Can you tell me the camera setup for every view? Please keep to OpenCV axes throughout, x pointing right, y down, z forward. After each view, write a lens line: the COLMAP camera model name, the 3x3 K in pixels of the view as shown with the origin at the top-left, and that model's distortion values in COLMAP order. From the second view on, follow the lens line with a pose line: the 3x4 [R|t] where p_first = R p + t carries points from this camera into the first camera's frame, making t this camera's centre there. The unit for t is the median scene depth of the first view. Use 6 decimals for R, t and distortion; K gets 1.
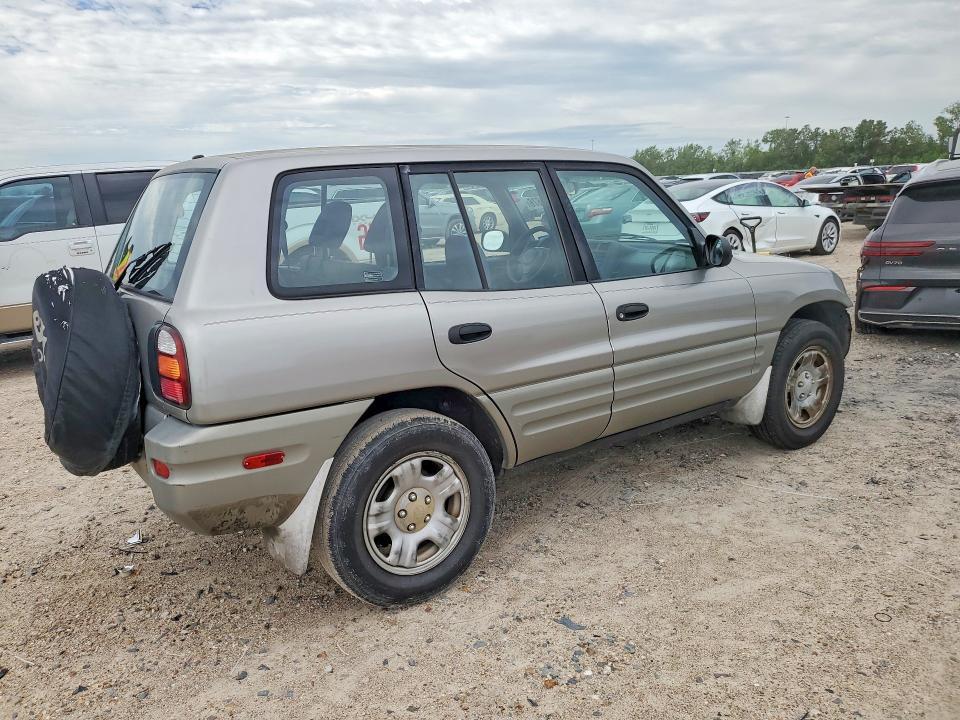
lens RADIAL K [[755.5, 0, 476.4], [0, 755.5, 359.6], [0, 0, 1]] dist [0.024675, 0.004683]
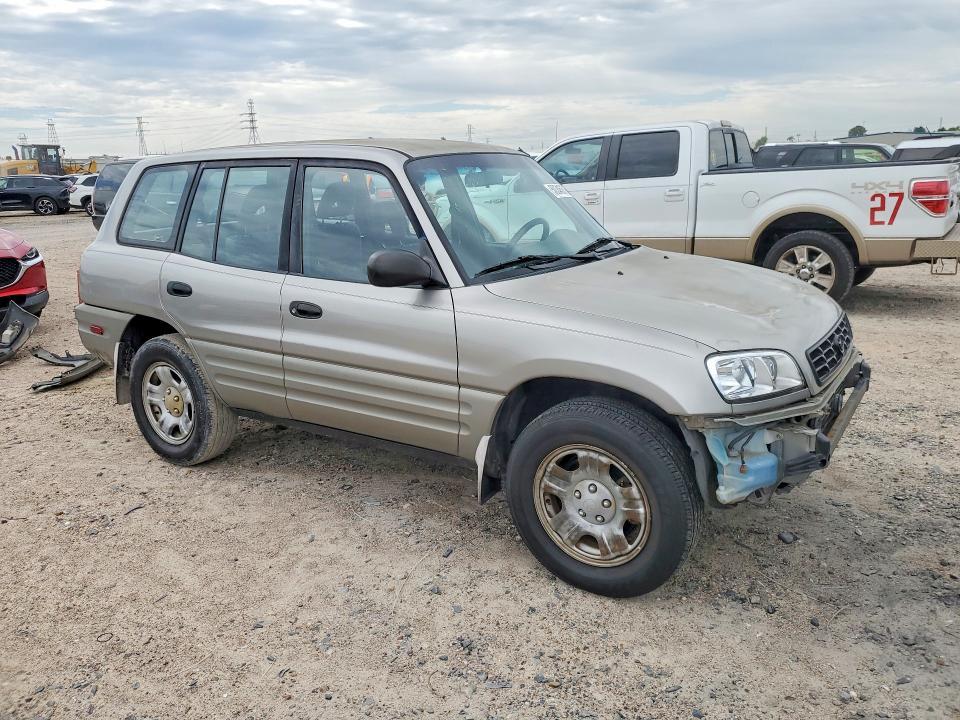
lens RADIAL K [[755.5, 0, 476.4], [0, 755.5, 359.6], [0, 0, 1]] dist [0.024675, 0.004683]
pose [[0.349791, 0.269435, -0.897246, 1.239321], [-0.191733, 0.958066, 0.212951, -0.265177], [0.916998, 0.097543, 0.386782, 0.840824]]
